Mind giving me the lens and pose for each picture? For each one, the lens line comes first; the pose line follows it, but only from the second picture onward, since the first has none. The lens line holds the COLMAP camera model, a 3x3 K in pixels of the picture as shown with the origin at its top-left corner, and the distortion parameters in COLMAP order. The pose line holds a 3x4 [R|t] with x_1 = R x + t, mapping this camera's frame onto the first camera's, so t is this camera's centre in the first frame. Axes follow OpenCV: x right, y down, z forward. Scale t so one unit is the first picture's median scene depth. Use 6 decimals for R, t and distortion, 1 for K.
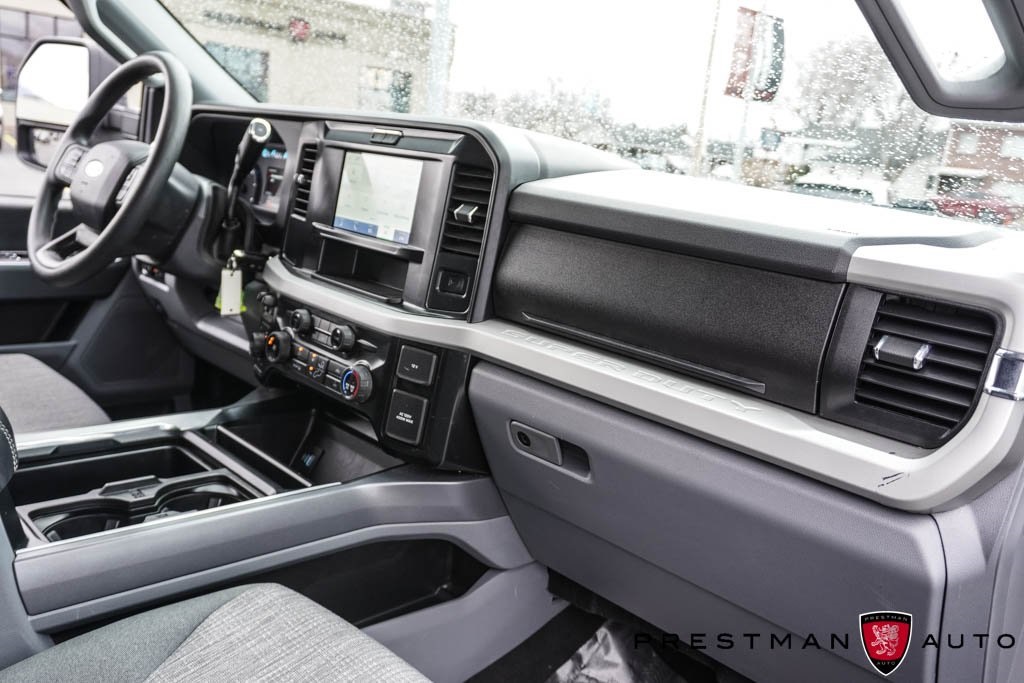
lens RADIAL K [[814.3, 0, 510.2], [0, 814.3, 340.0], [0, 0, 1]] dist [-0.004689, -0.000025]
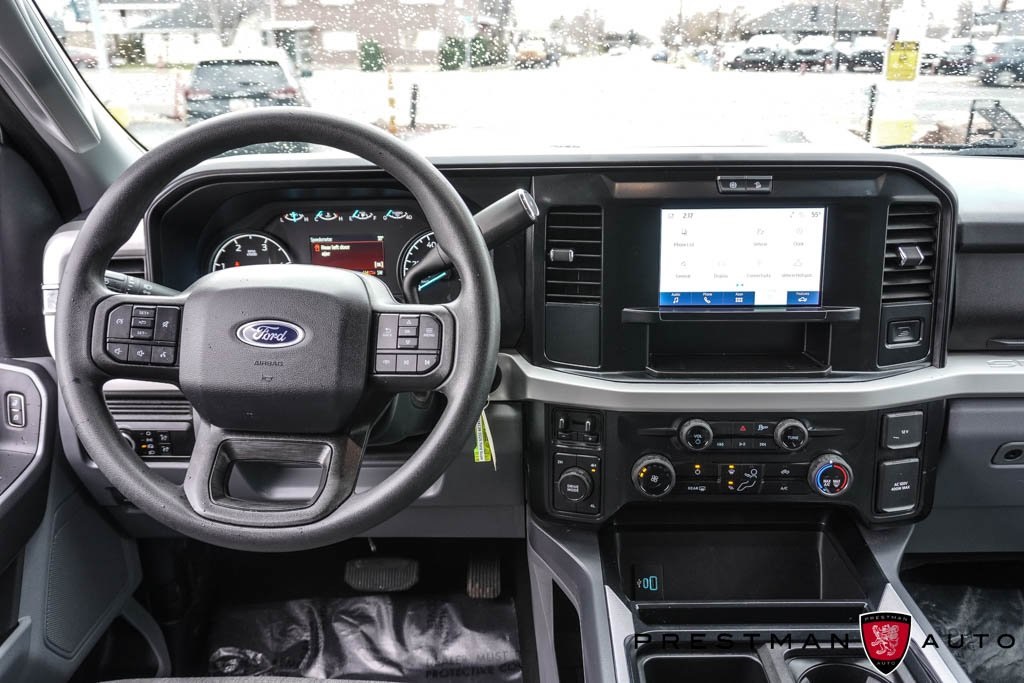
lens RADIAL K [[872.3, 0, 512.0], [0, 872.3, 351.9], [0, 0, 1]] dist [-0.011228, 0.006367]
pose [[0.713188, -0.336457, 0.614947, -0.830382], [0.242448, 0.941531, 0.233962, -0.321498], [-0.657710, -0.017766, 0.753062, 0.454680]]
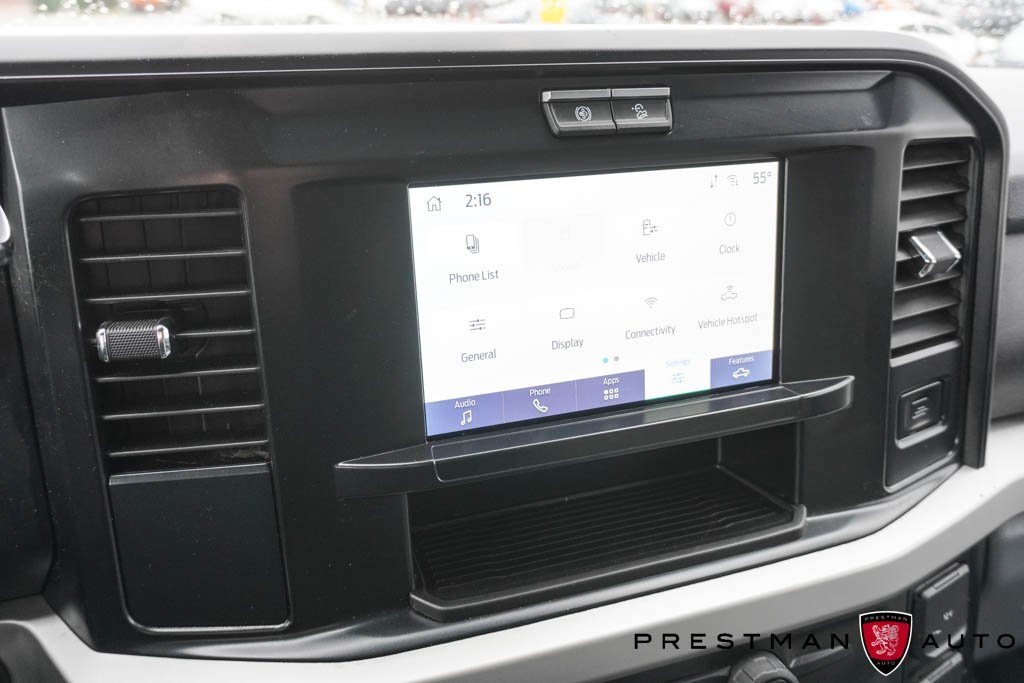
lens RADIAL K [[889.9, 0, 513.3], [0, 889.9, 339.1], [0, 0, 1]] dist [0.018857, 0.002744]
pose [[0.405939, -0.418007, 0.812702, -0.448026], [0.248696, 0.906234, 0.341892, -0.271892], [-0.879411, 0.063328, 0.471832, 0.799455]]
